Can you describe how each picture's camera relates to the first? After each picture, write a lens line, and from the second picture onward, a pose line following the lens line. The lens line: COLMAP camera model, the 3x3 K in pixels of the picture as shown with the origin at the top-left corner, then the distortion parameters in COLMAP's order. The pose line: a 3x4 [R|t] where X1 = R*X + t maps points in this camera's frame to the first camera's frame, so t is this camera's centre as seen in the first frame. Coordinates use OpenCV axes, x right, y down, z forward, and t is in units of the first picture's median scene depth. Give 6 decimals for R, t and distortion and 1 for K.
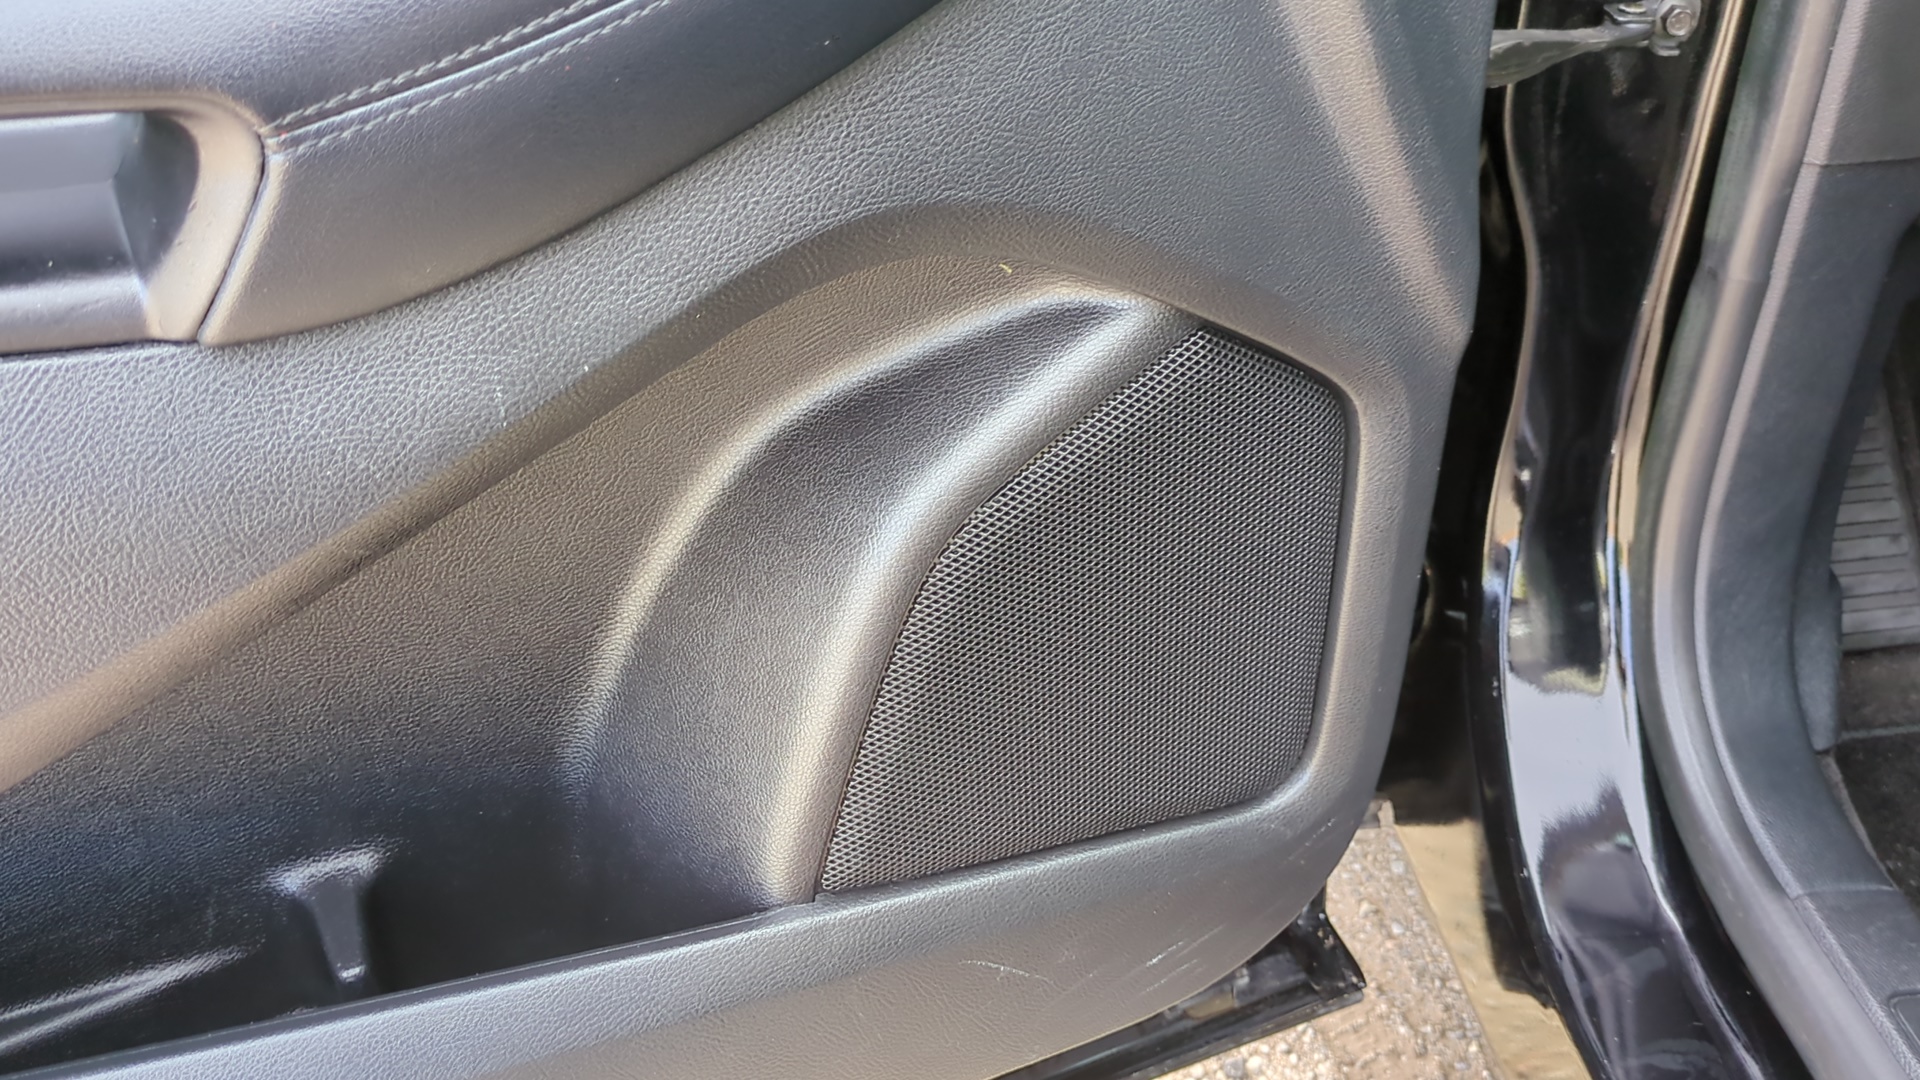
lens RADIAL K [[1614.3, 0, 966.5], [0, 1614.3, 536.7], [0, 0, 1]] dist [0.072121, -0.145058]
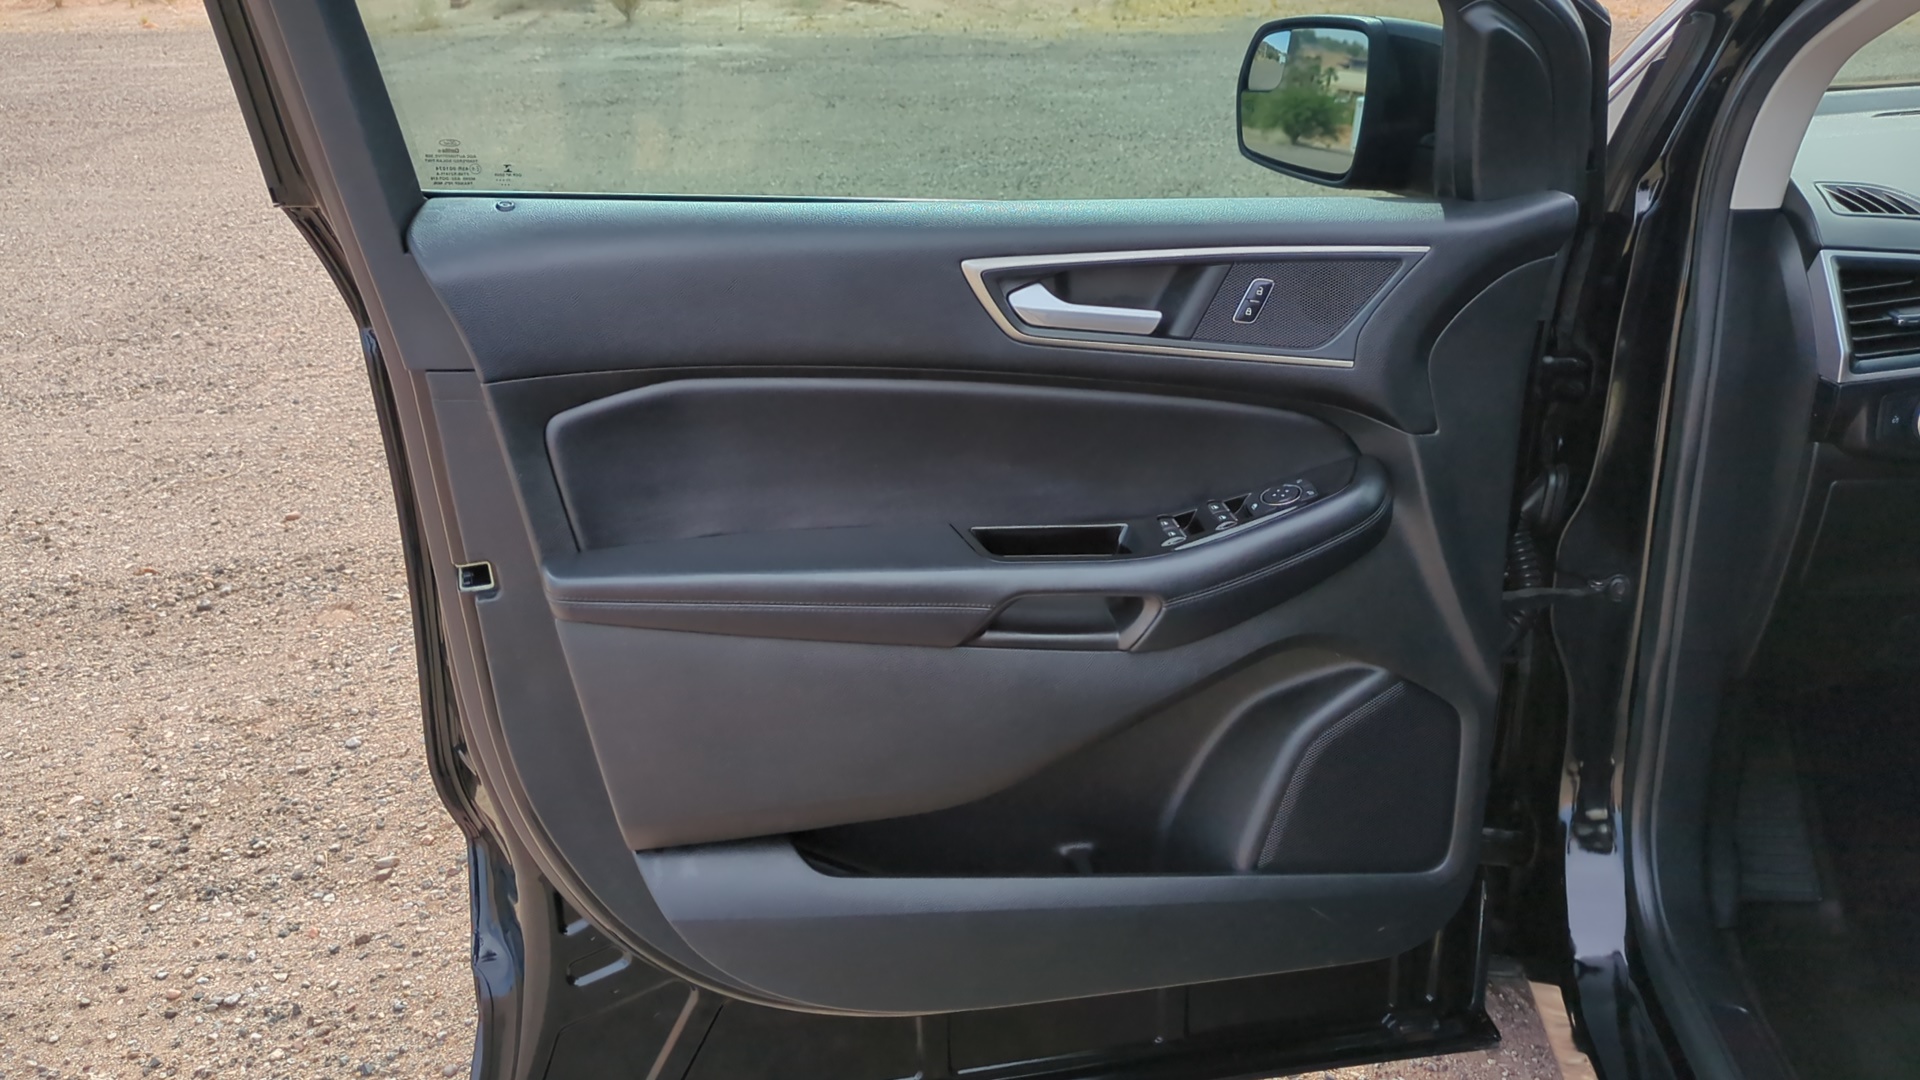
lens RADIAL K [[1614.3, 0, 966.5], [0, 1614.3, 536.7], [0, 0, 1]] dist [0.072121, -0.145058]
pose [[0.977759, 0.068781, -0.198133, -0.066088], [-0.117434, 0.962263, -0.245477, 0.425210], [0.173772, 0.263285, 0.948939, -1.955590]]
